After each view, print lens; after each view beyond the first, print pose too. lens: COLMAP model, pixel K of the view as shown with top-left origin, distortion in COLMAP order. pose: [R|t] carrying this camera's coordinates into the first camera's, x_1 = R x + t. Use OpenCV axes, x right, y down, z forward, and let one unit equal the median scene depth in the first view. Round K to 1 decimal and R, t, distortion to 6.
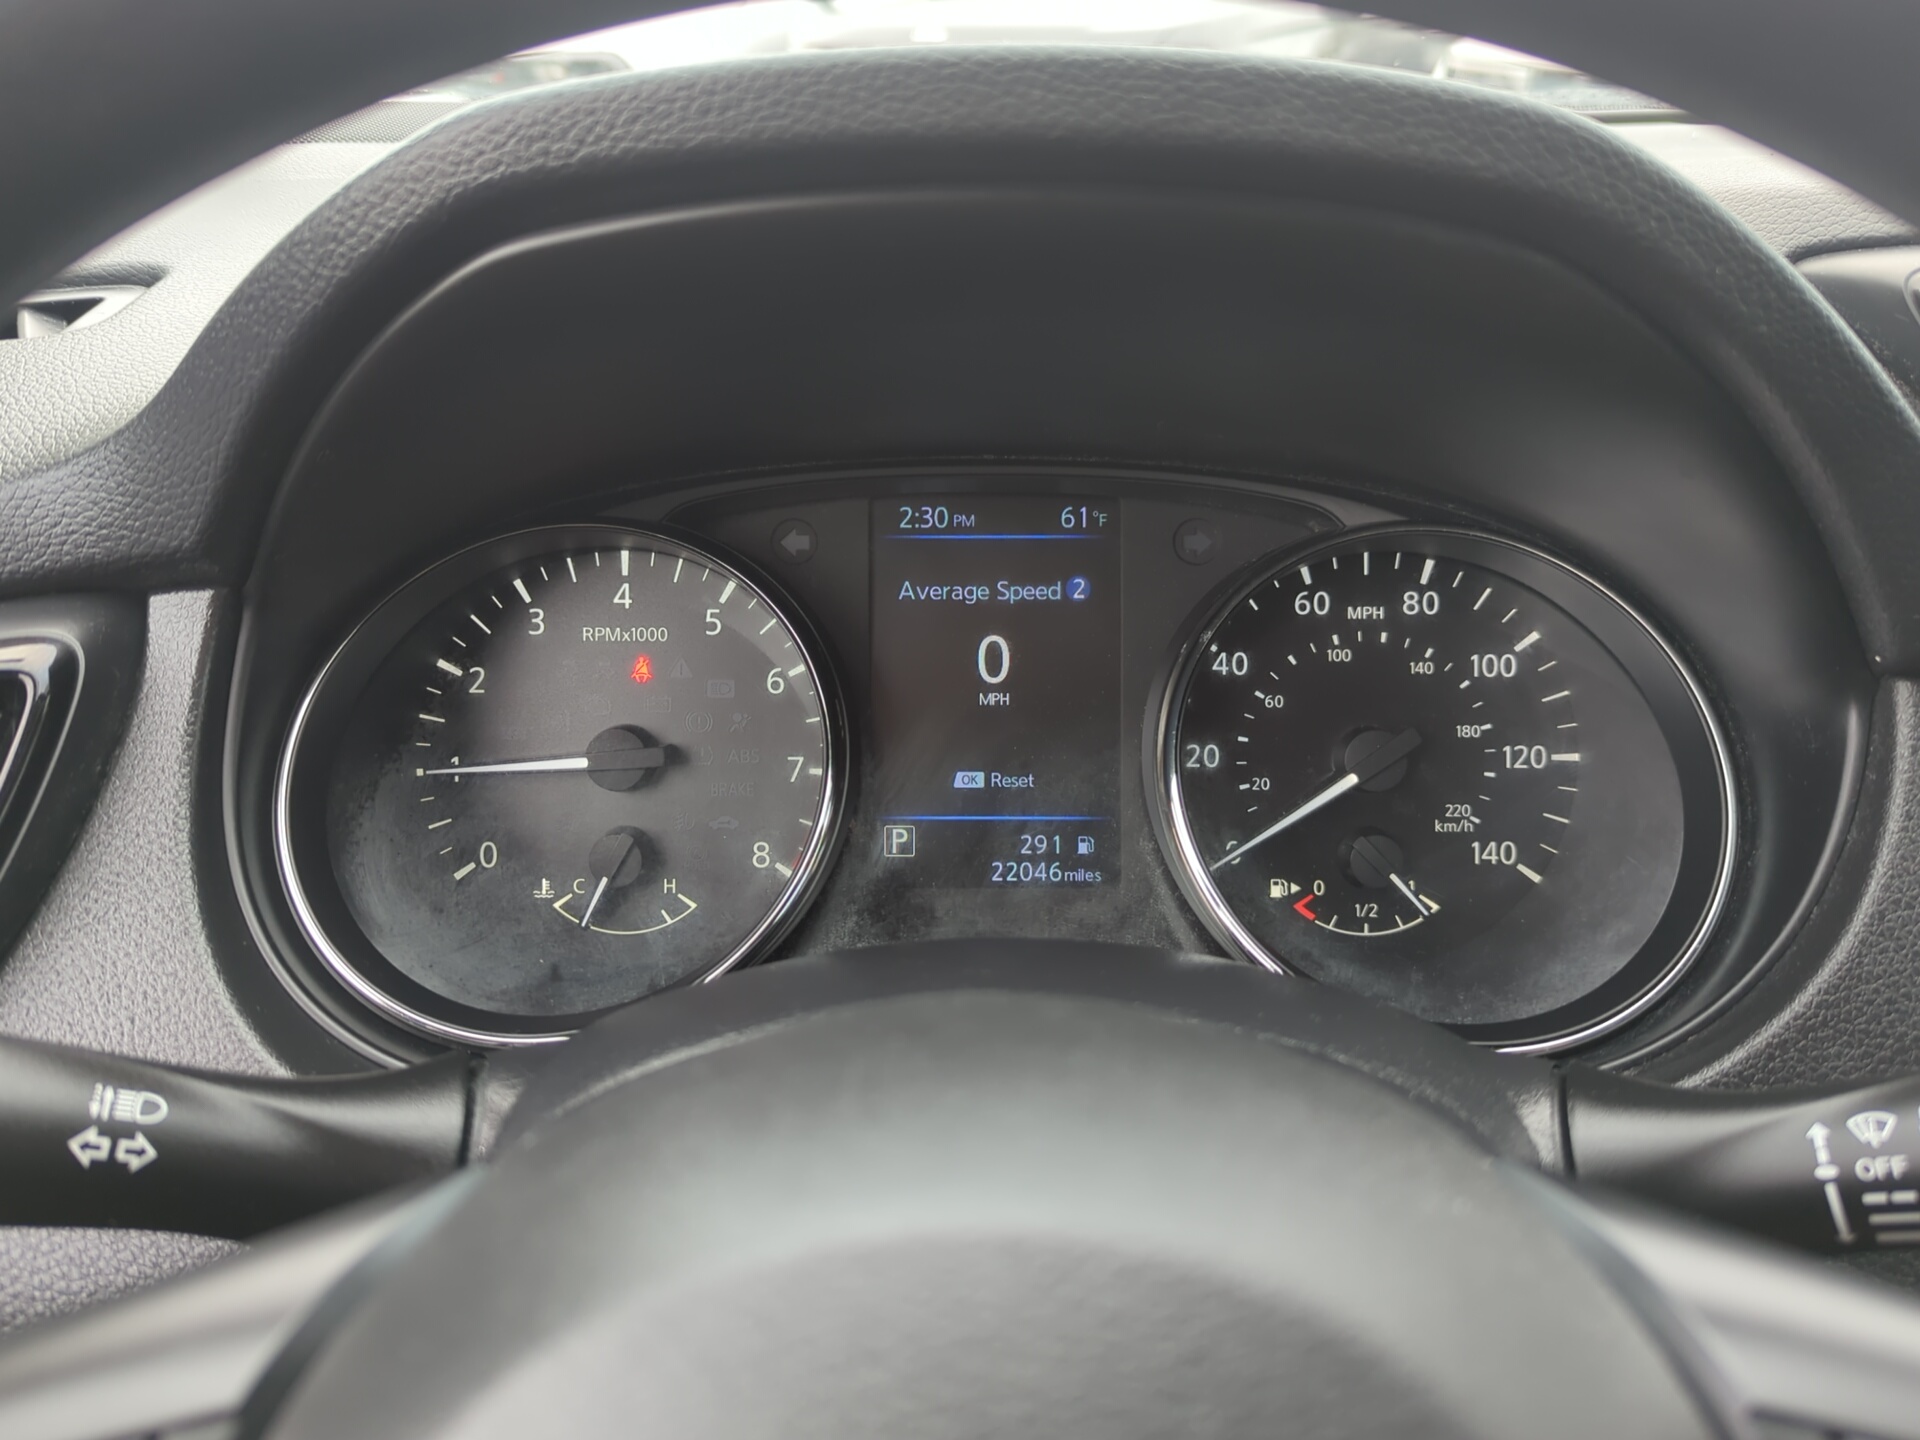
lens RADIAL K [[1553.2, 0, 966.0], [0, 1553.2, 709.5], [0, 0, 1]] dist [0.051820, -0.052698]
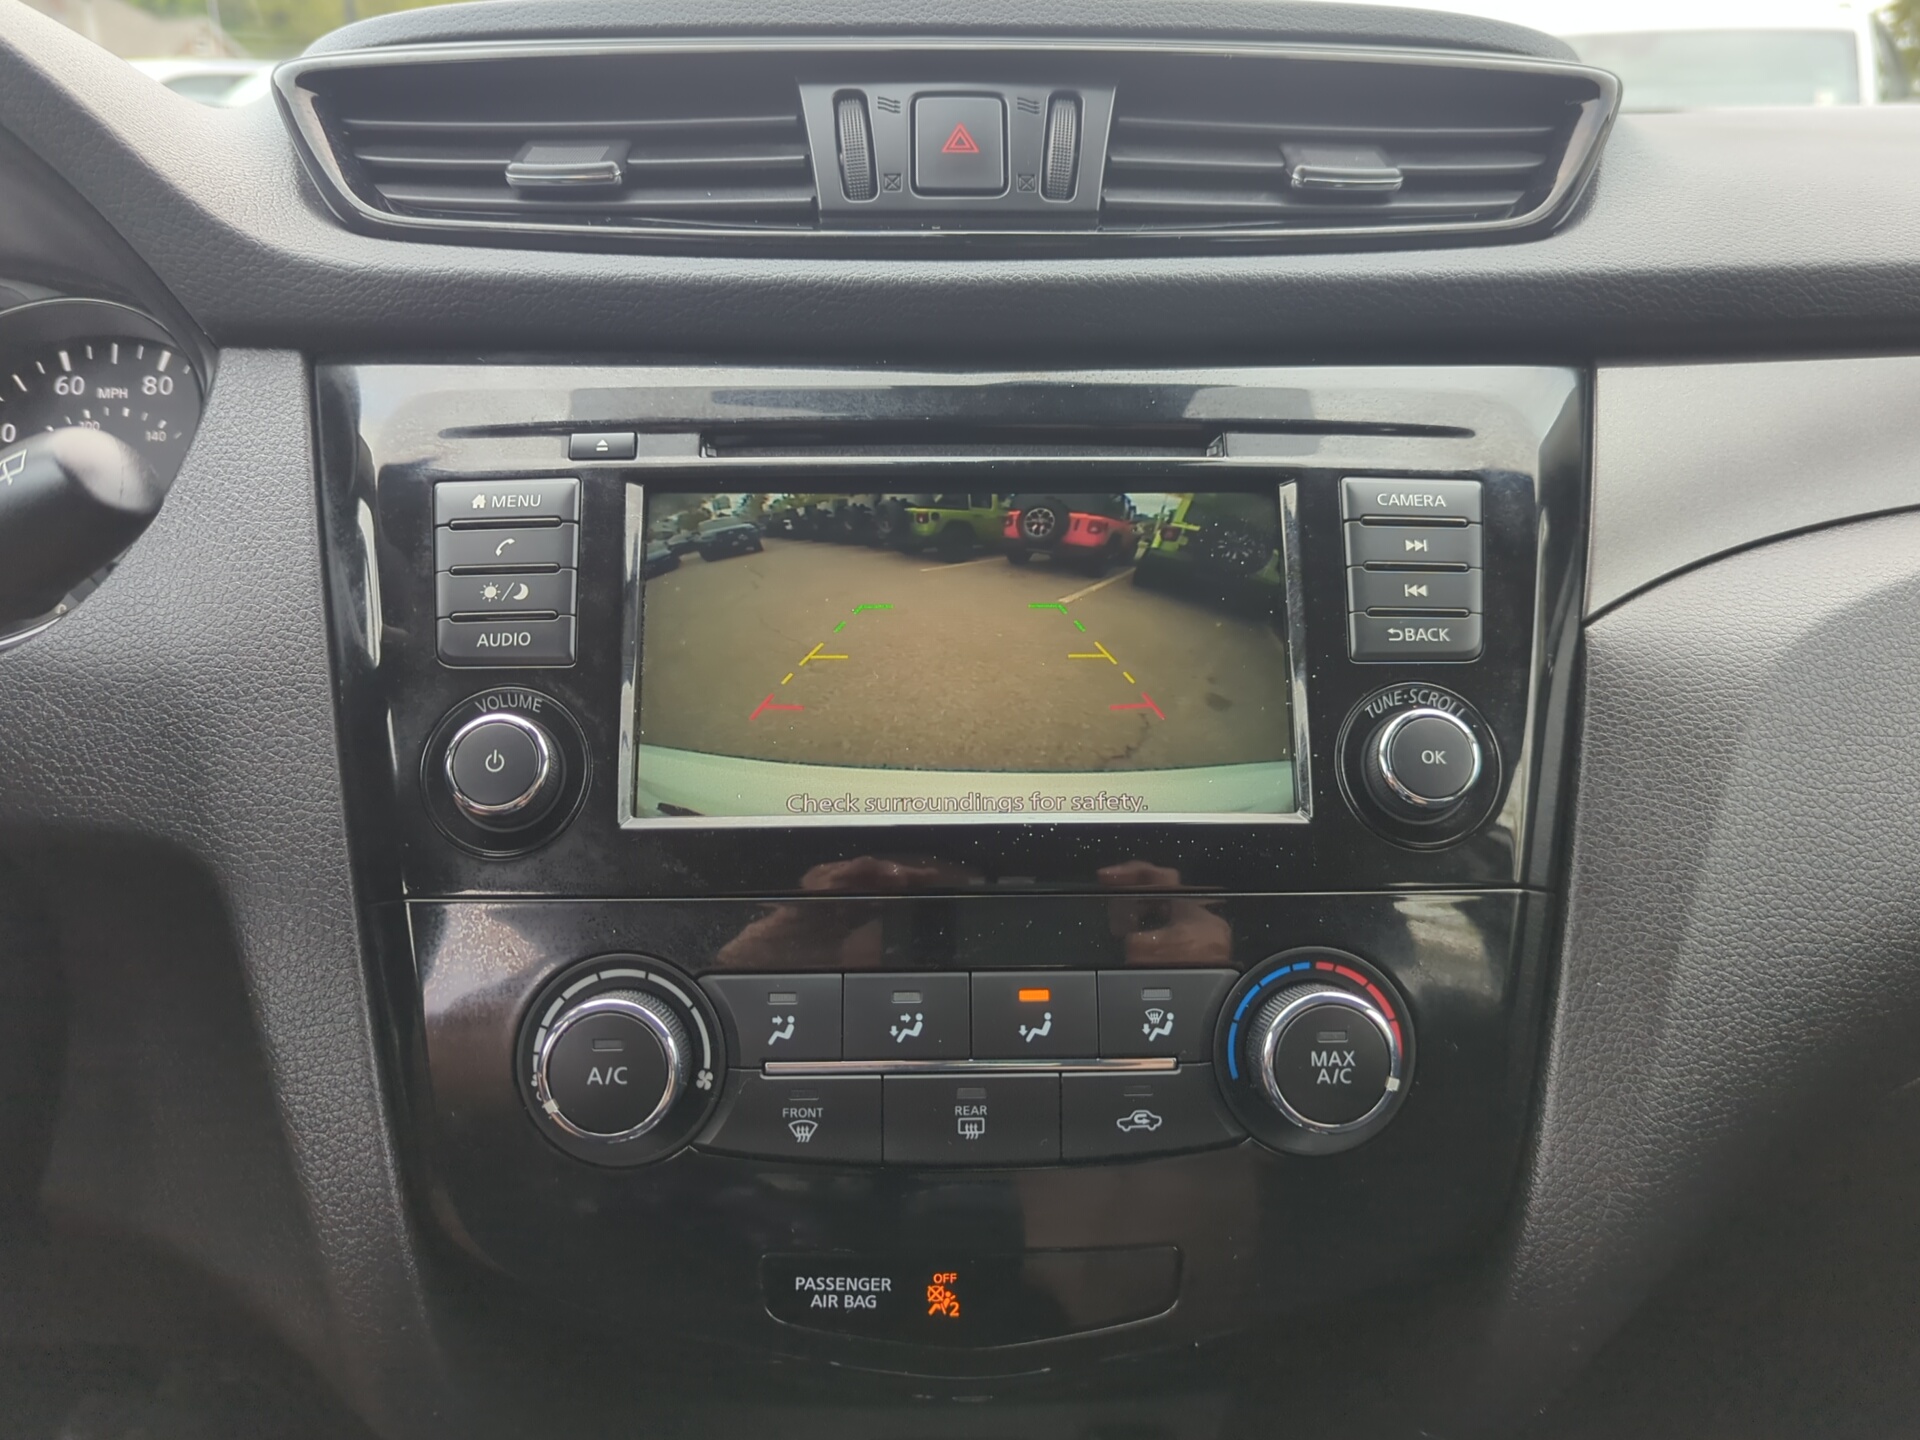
lens RADIAL K [[1553.2, 0, 972.6], [0, 1553.2, 691.2], [0, 0, 1]] dist [0.051820, -0.052698]
pose [[0.998977, -0.003846, 0.045065, 0.885307], [0.009119, 0.993044, -0.117393, 0.328085], [-0.044300, 0.117684, 0.992063, -0.246544]]
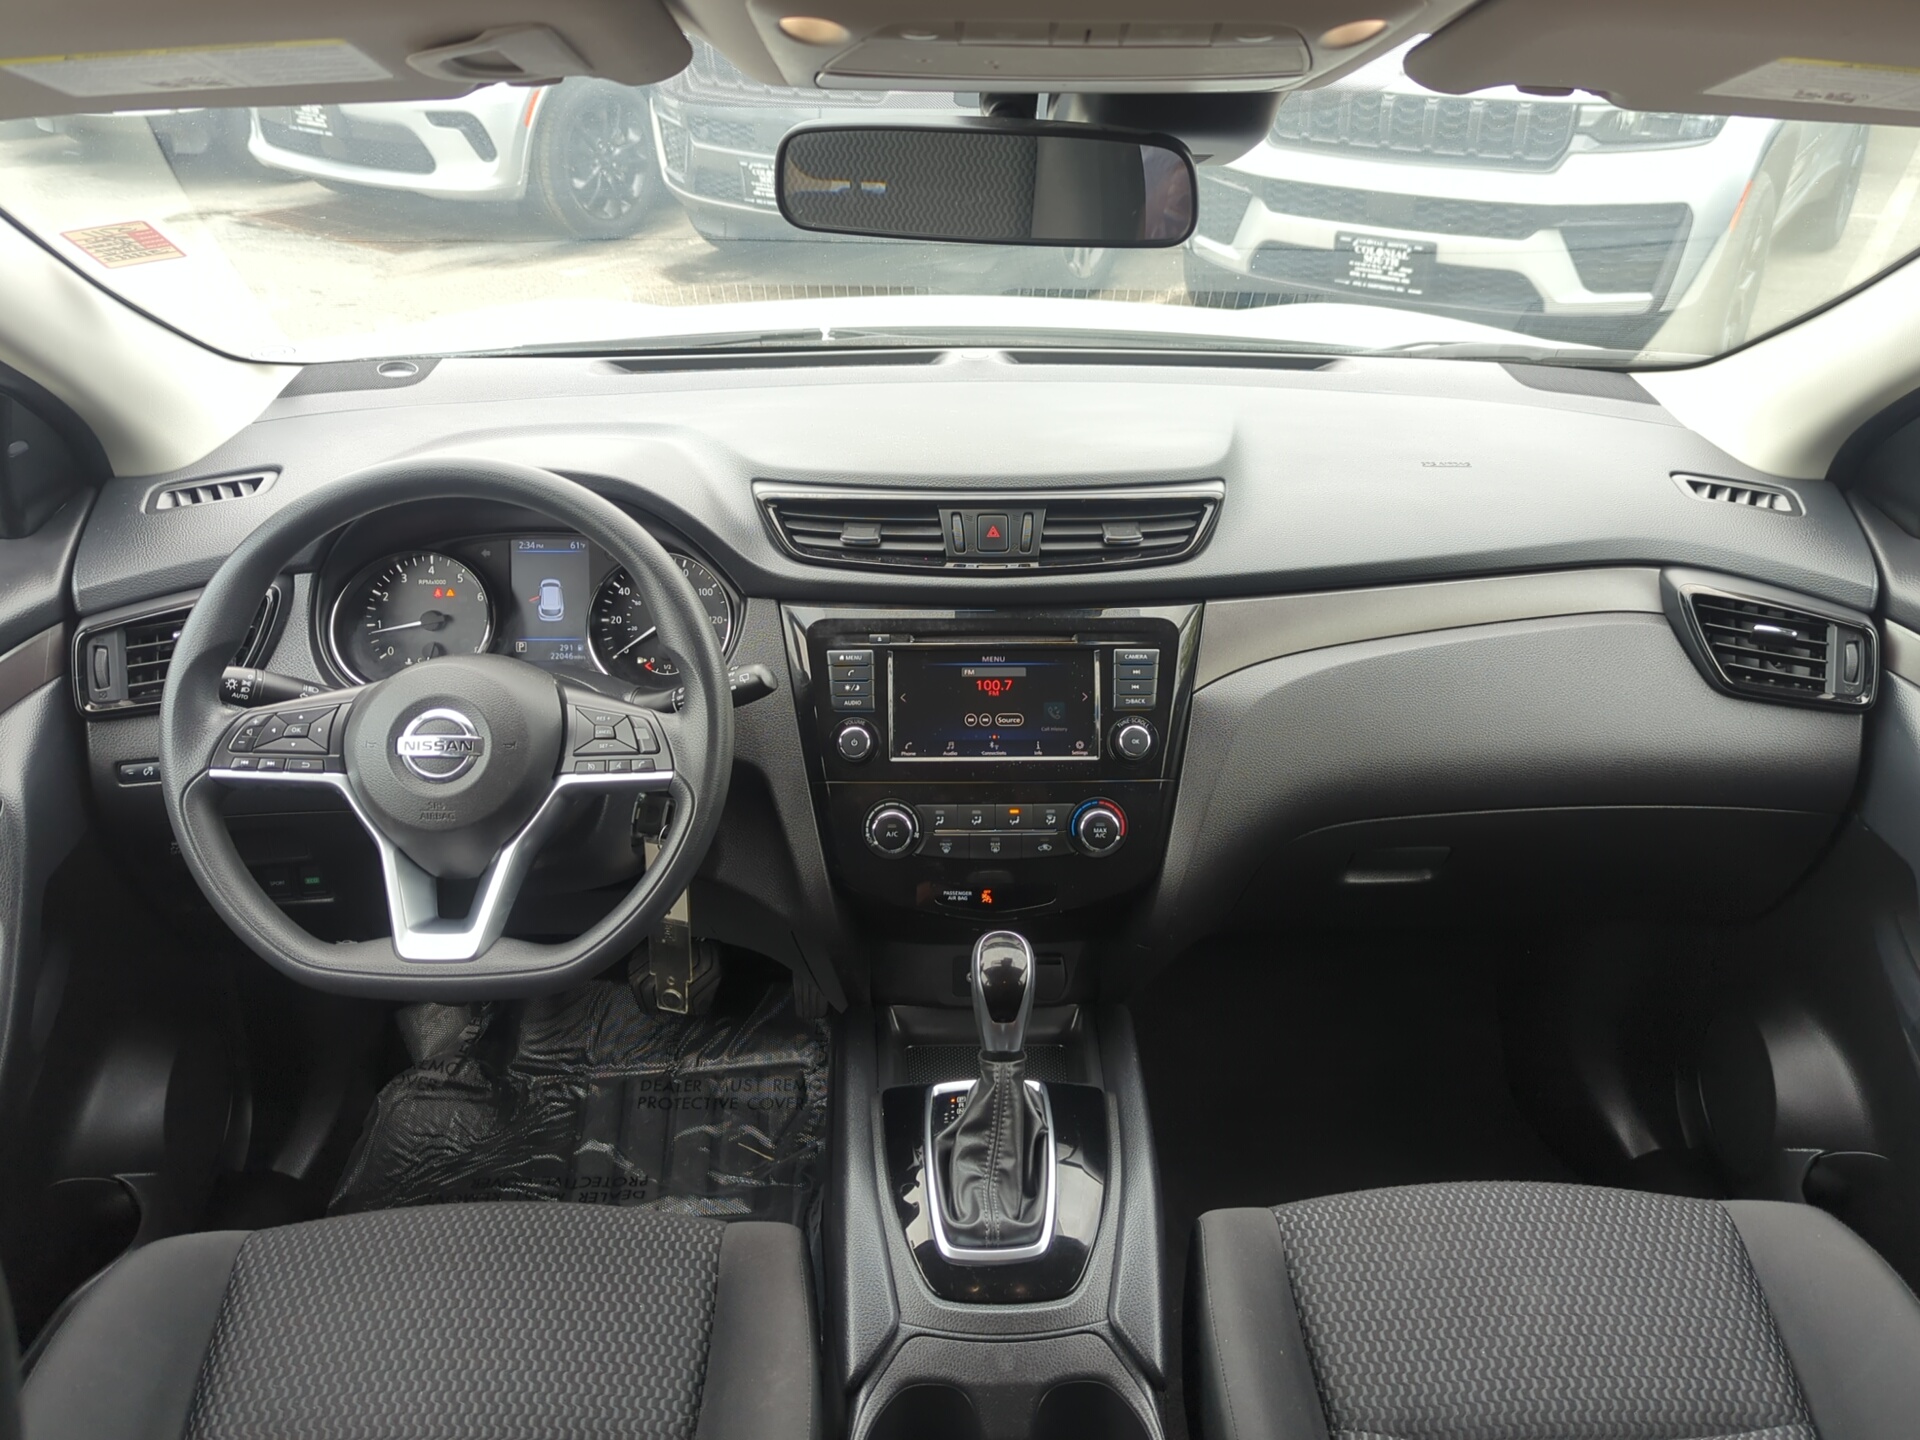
lens RADIAL K [[1553.2, 0, 981.6], [0, 1553.2, 689.2], [0, 0, 1]] dist [0.051820, -0.052698]
pose [[0.998577, -0.005204, 0.053078, 0.741232], [0.002751, 0.998929, 0.046187, 0.026844], [-0.053261, -0.045975, 0.997522, -2.287541]]
